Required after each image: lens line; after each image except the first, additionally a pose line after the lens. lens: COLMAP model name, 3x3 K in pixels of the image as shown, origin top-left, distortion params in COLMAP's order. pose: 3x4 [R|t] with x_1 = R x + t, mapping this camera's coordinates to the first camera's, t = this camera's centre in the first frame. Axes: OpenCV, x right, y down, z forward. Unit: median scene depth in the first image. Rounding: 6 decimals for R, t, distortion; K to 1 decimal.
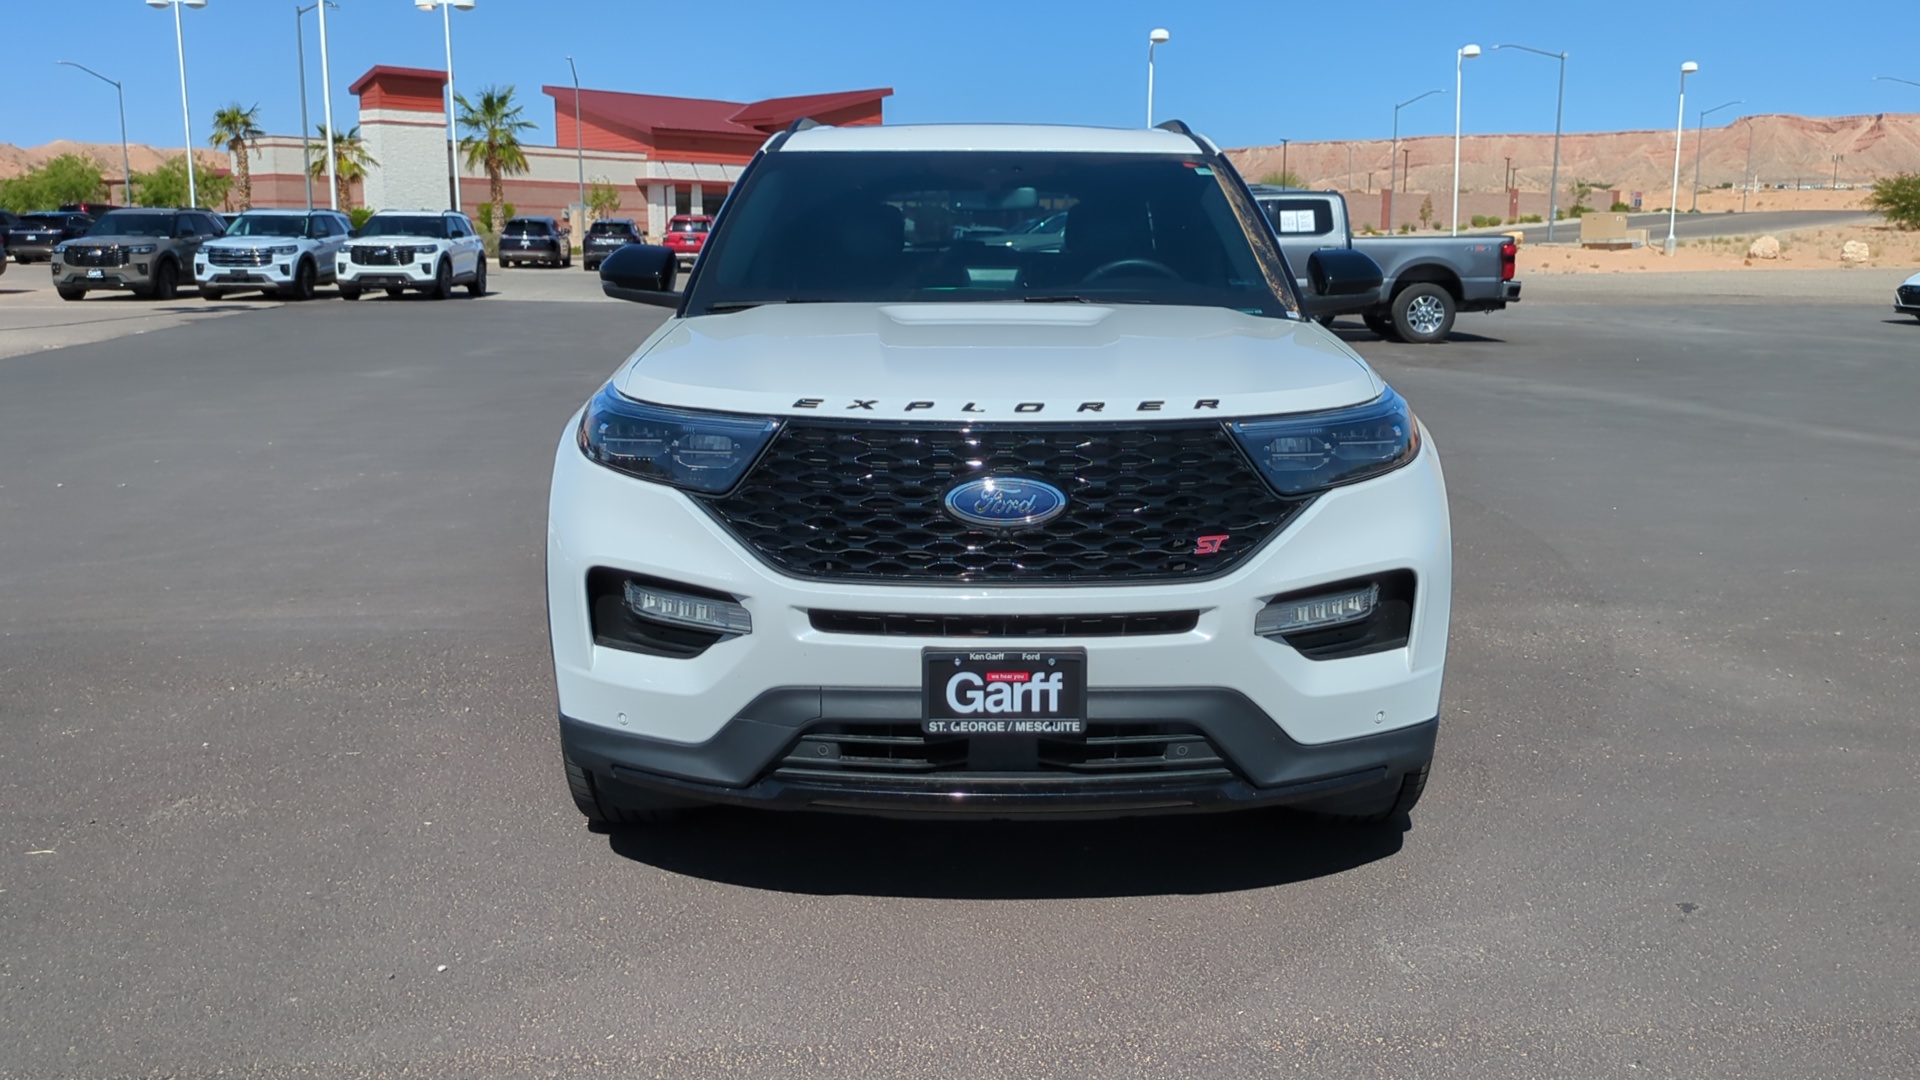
lens RADIAL K [[1648.9, 0, 975.7], [0, 1648.9, 541.1], [0, 0, 1]] dist [0.074658, -0.098135]
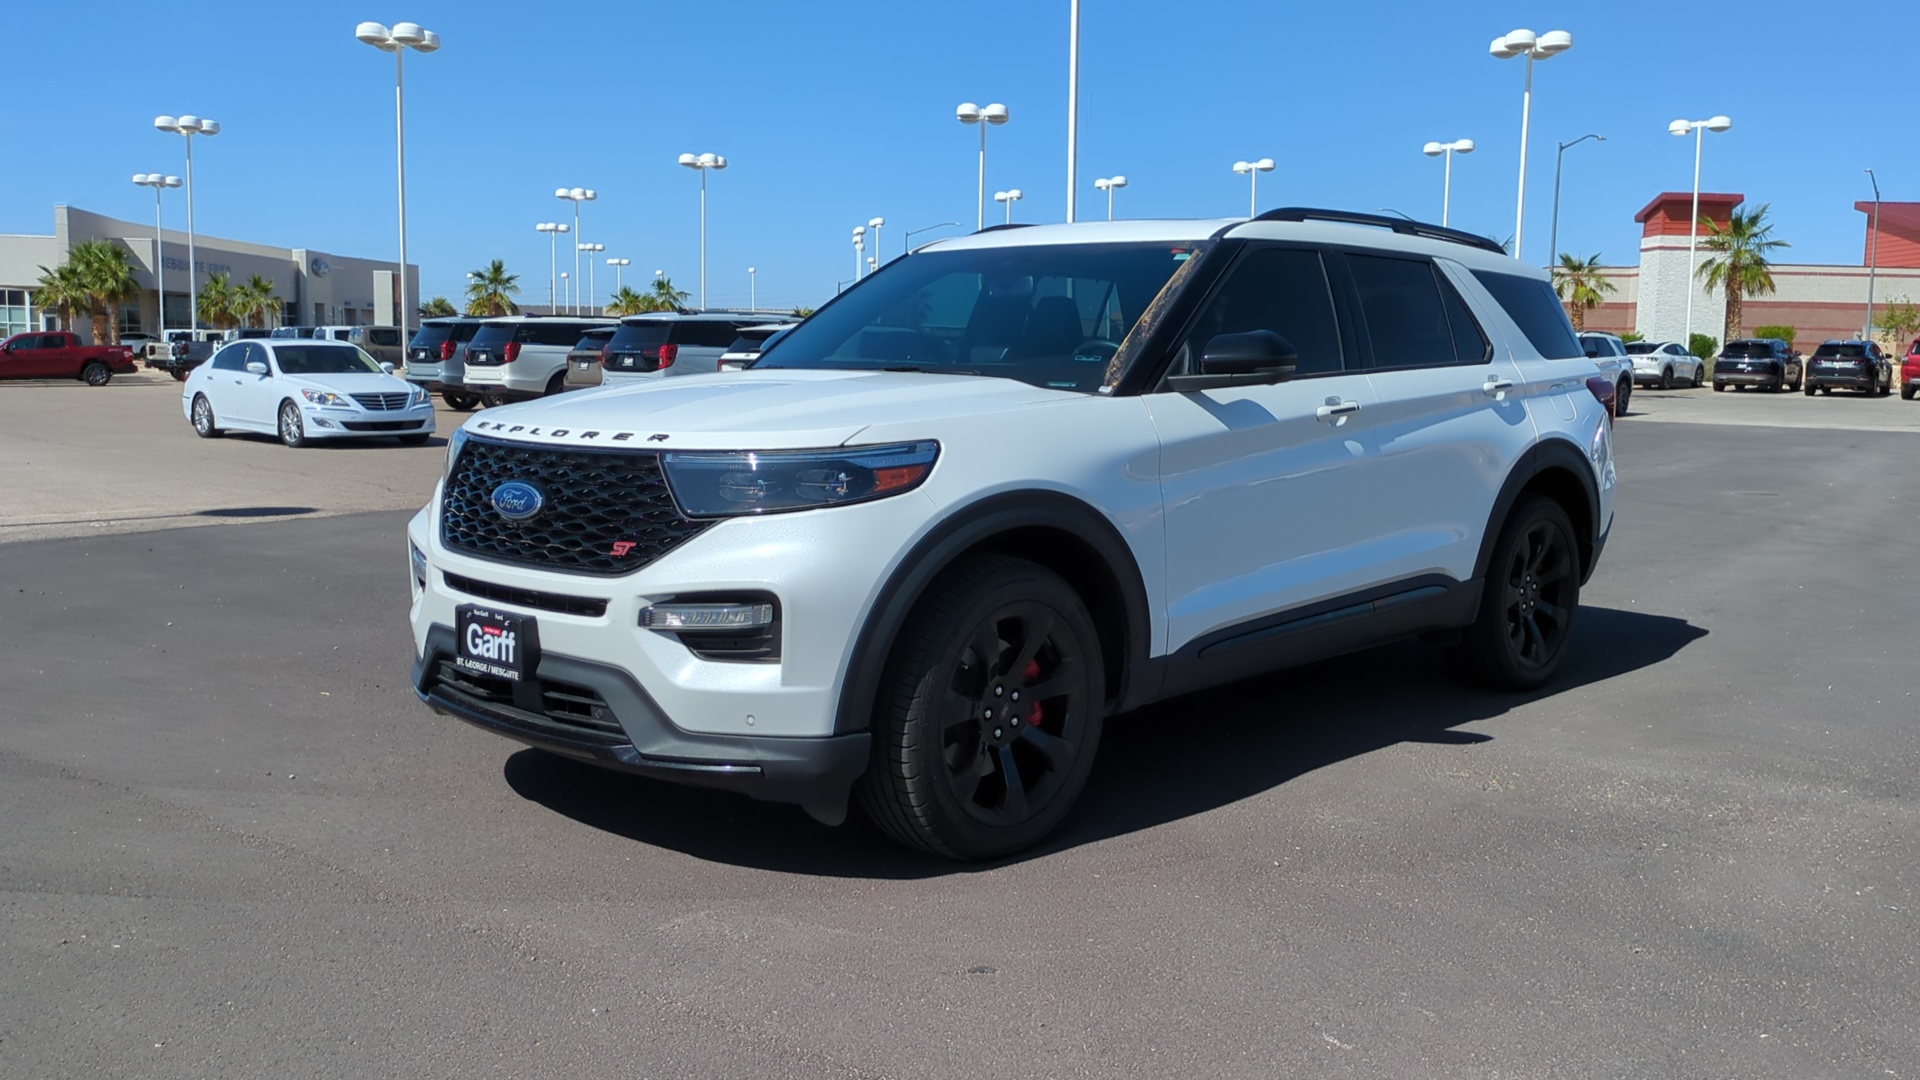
lens RADIAL K [[1648.9, 0, 975.7], [0, 1648.9, 541.1], [0, 0, 1]] dist [0.074658, -0.098135]
pose [[0.726209, 0.083409, -0.682395, 0.121427], [-0.134014, 0.990746, -0.021520, -0.001274], [0.674285, 0.107079, 0.730667, 0.028373]]
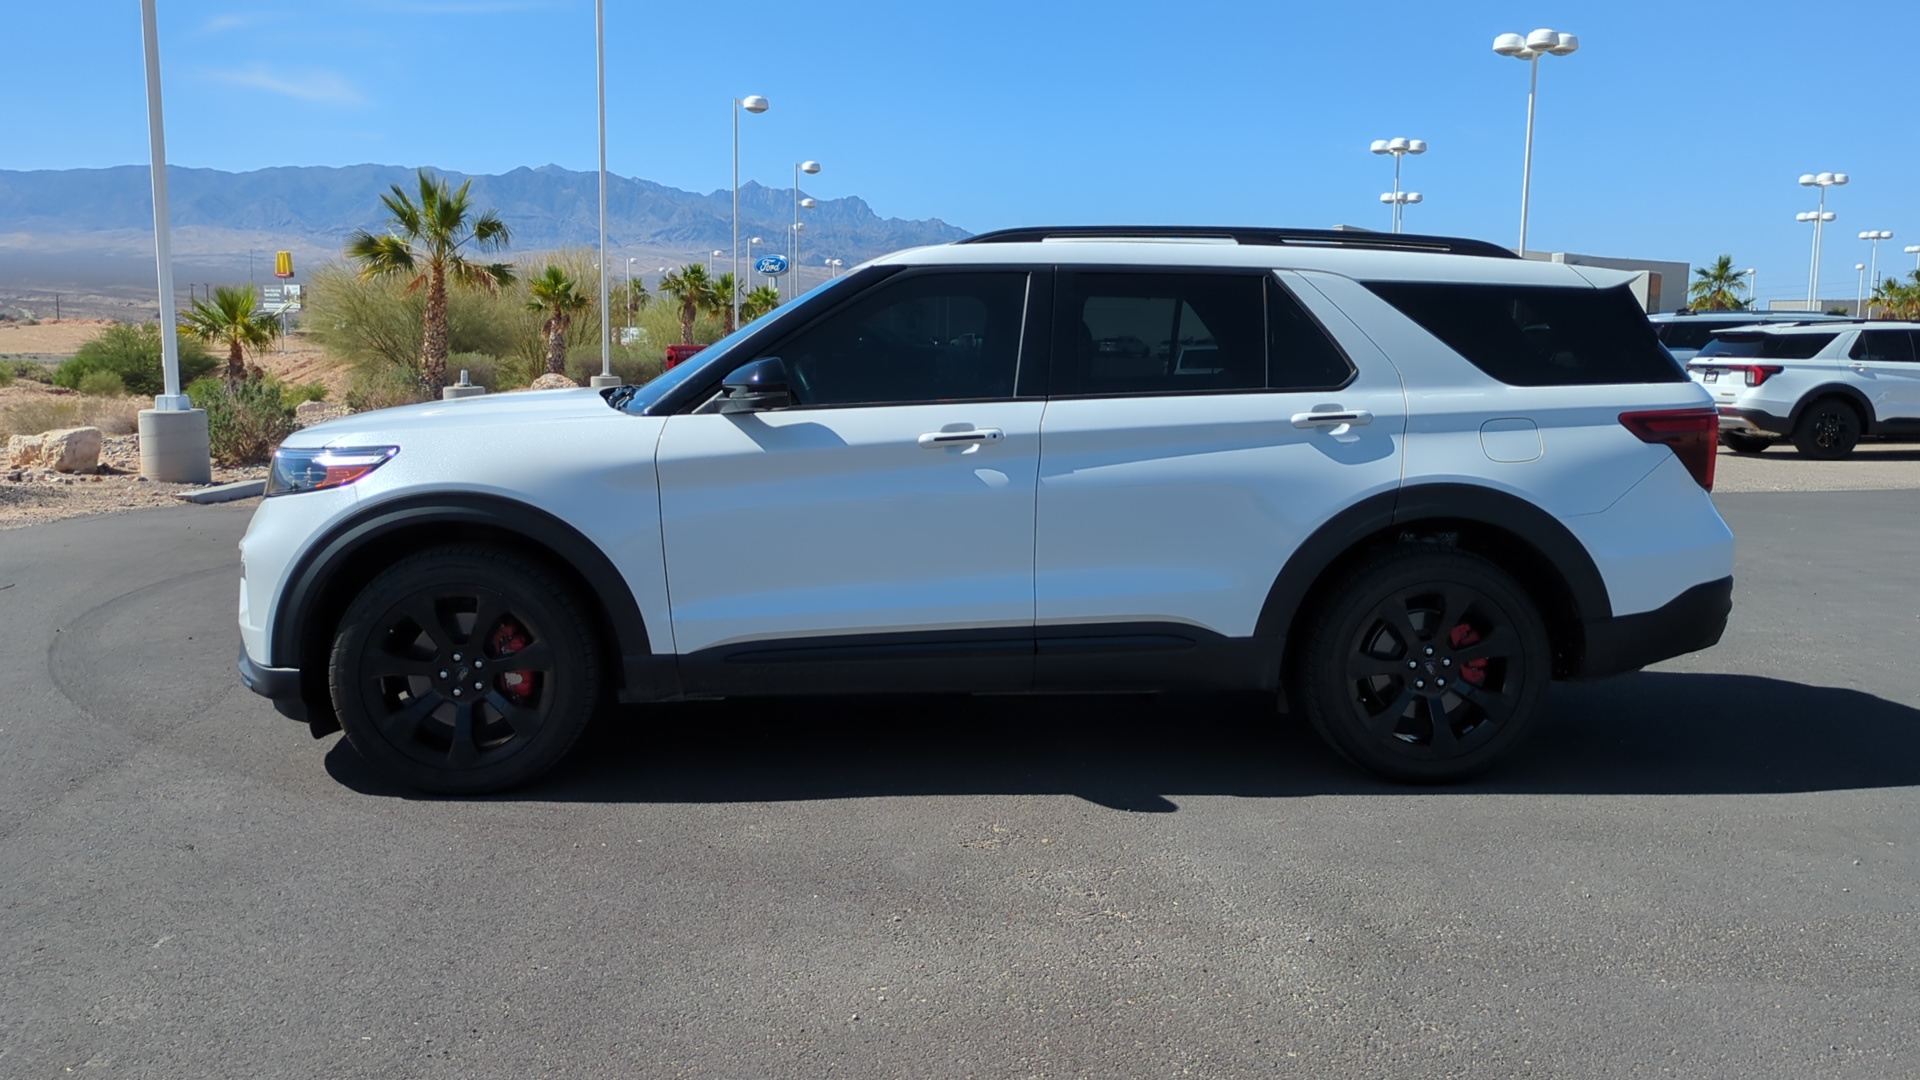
lens RADIAL K [[1648.9, 0, 975.7], [0, 1648.9, 541.1], [0, 0, 1]] dist [0.074658, -0.098135]
pose [[0.047540, 0.119228, -0.991728, 0.204478], [-0.190121, 0.975780, 0.108197, -0.034226], [0.980609, 0.183405, 0.069056, 0.181736]]
